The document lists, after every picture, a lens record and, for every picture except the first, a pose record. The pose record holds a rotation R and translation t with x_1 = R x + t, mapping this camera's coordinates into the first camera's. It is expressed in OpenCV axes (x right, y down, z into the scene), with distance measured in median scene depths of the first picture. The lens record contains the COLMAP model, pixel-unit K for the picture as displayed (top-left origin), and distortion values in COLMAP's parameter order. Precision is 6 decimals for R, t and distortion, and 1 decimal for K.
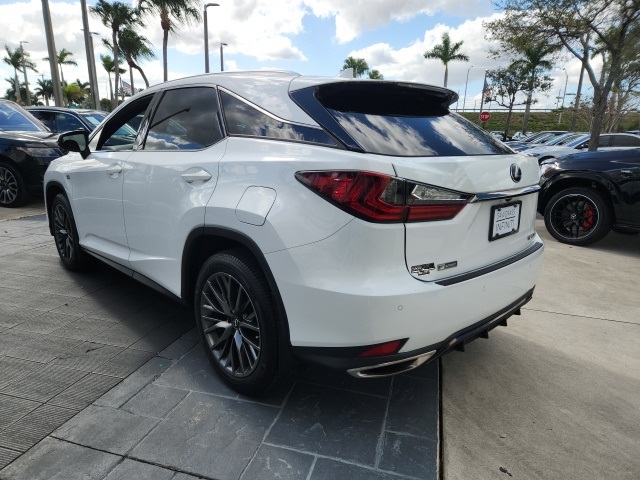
lens RADIAL K [[429.3, 0, 317.8], [0, 429.3, 252.4], [0, 0, 1]] dist [0.070870, -0.059251]
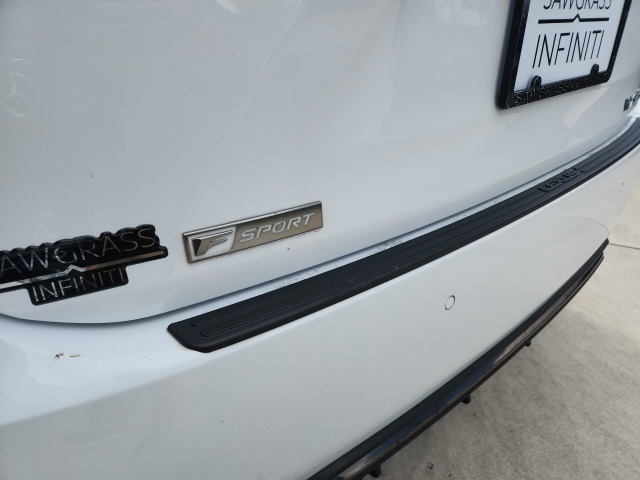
lens RADIAL K [[429.8, 0, 320.1], [0, 429.8, 250.1], [0, 0, 1]] dist [0.044814, -0.057976]
pose [[0.998139, 0.018490, -0.058108, 0.255907], [-0.002691, 0.965352, 0.260938, -0.009628], [0.060919, -0.260296, 0.963605, 0.607007]]
